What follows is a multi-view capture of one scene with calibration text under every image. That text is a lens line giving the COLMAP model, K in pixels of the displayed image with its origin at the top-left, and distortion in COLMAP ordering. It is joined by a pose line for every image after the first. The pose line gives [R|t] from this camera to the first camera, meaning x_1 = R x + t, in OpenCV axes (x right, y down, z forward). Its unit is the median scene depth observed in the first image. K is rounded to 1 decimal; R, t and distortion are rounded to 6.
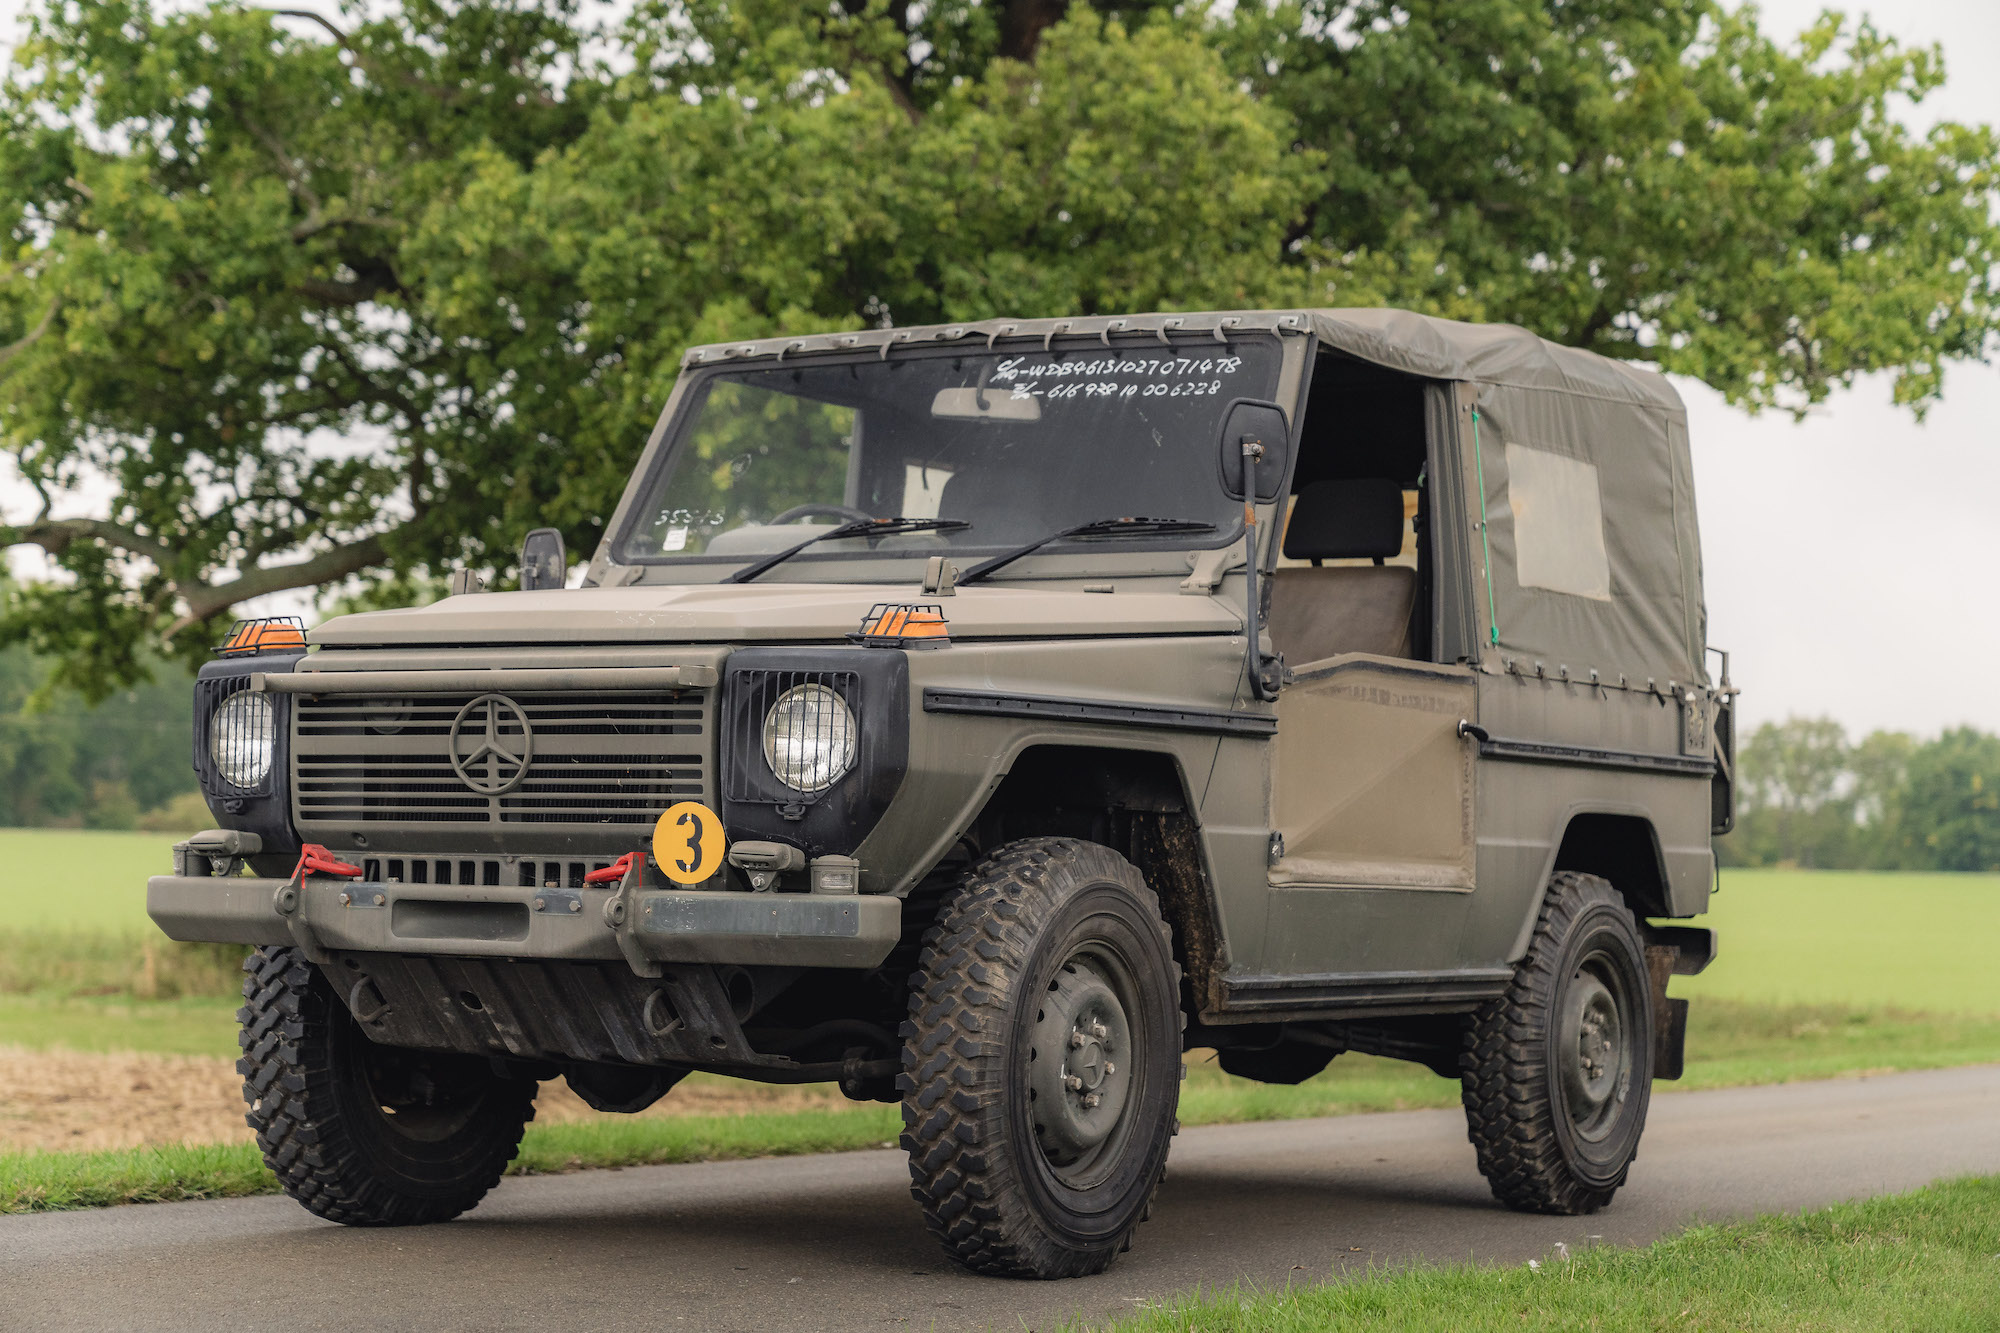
lens RADIAL K [[3551.3, 0, 1000.0], [0, 3551.3, 666.5], [0, 0, 1]] dist [0.000938, 0.181223]
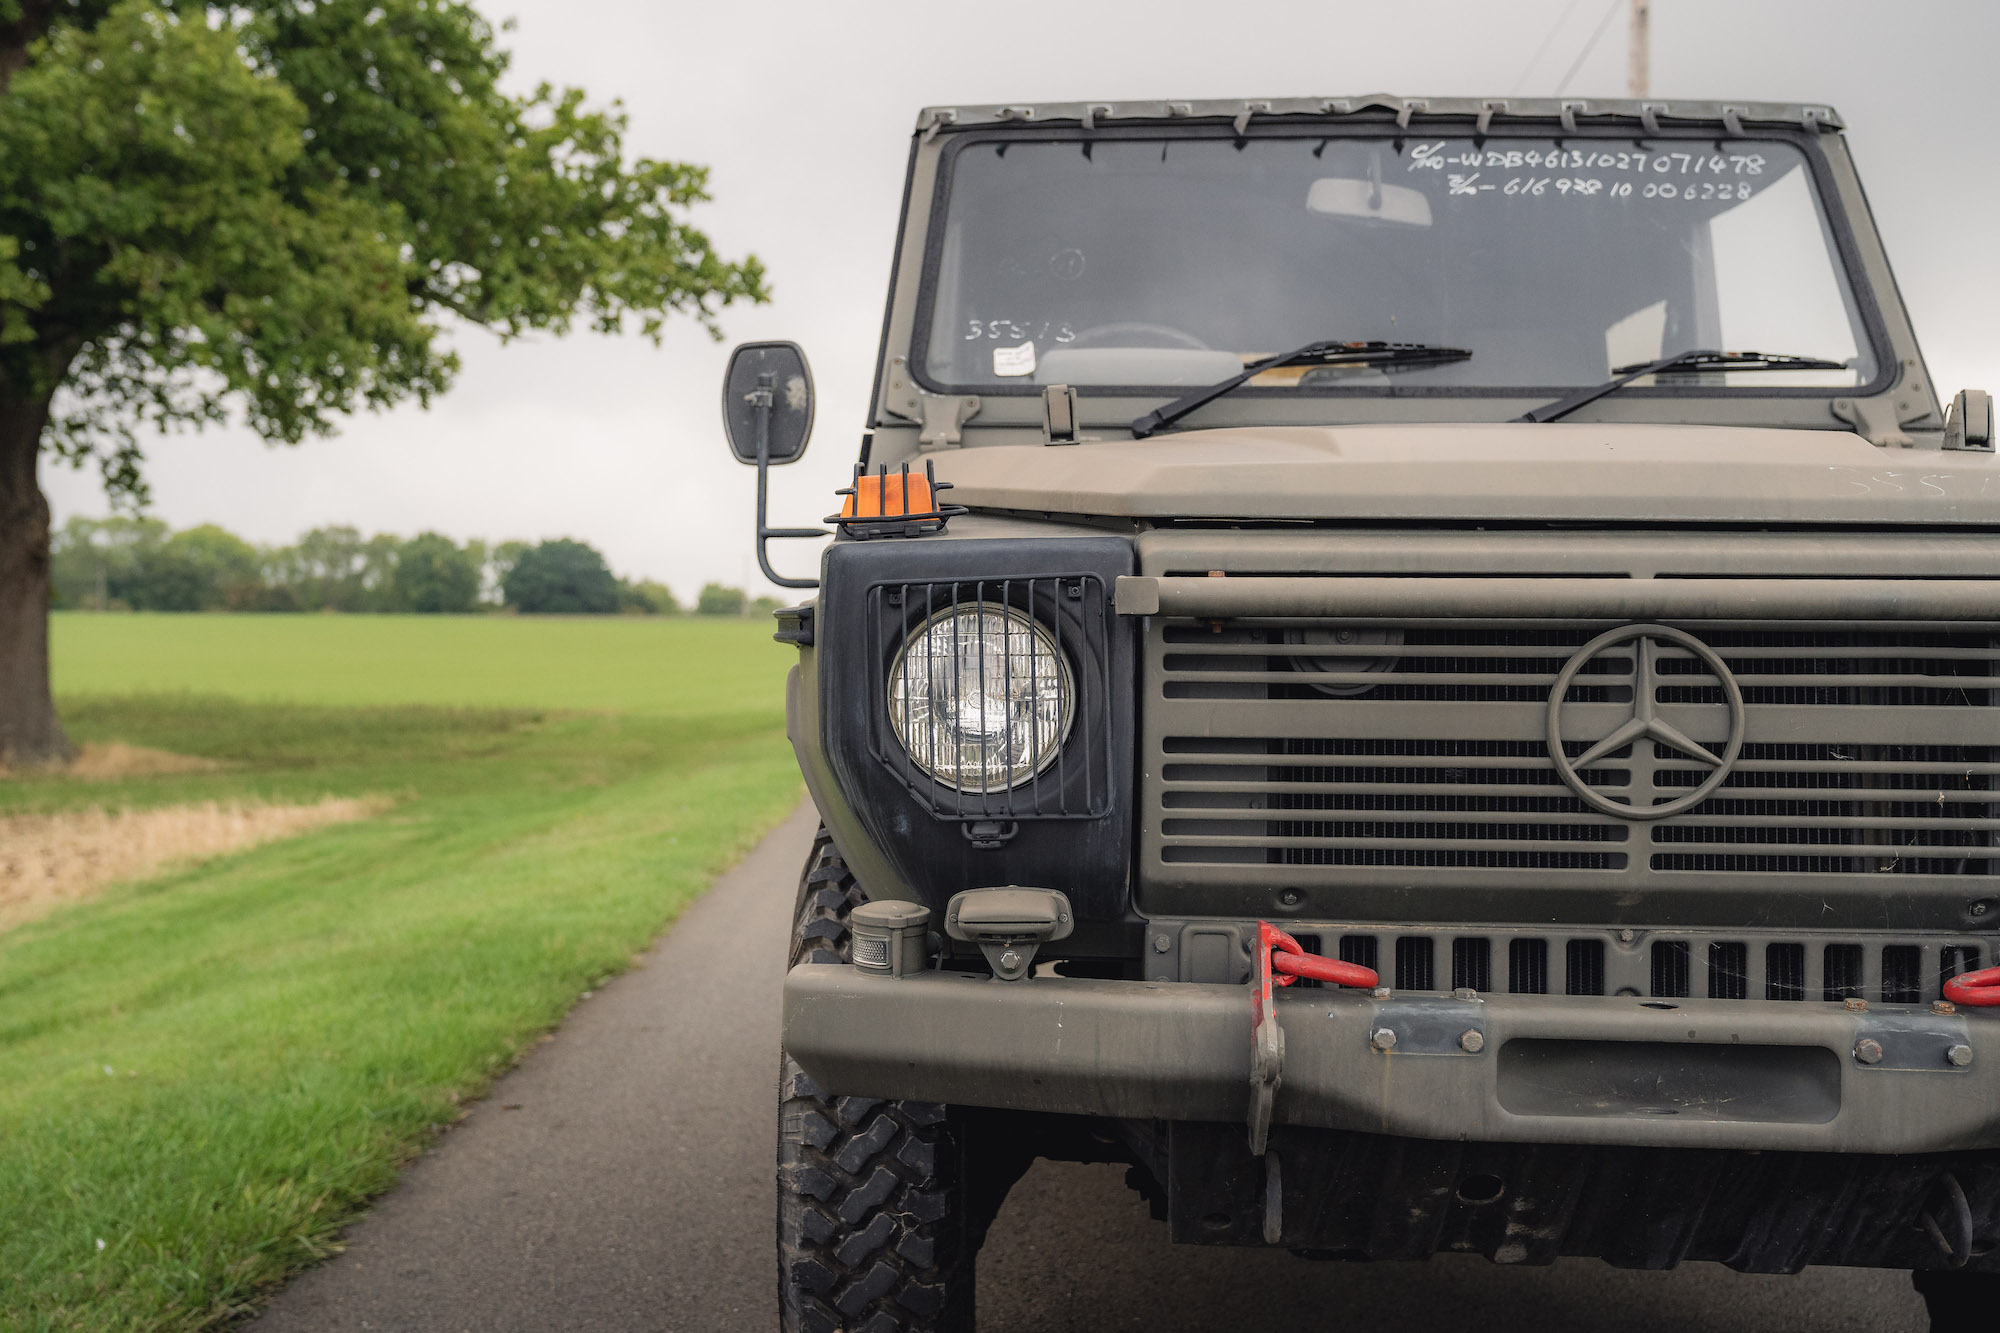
lens RADIAL K [[2203.5, 0, 1000.0], [0, 2203.5, 666.5], [0, 0, 1]] dist [0.045431, 0.019722]
pose [[0.904556, -0.014488, 0.426109, -0.351538], [-0.018020, 0.997230, 0.072160, -0.007183], [-0.425974, -0.072952, 0.901789, 0.726751]]
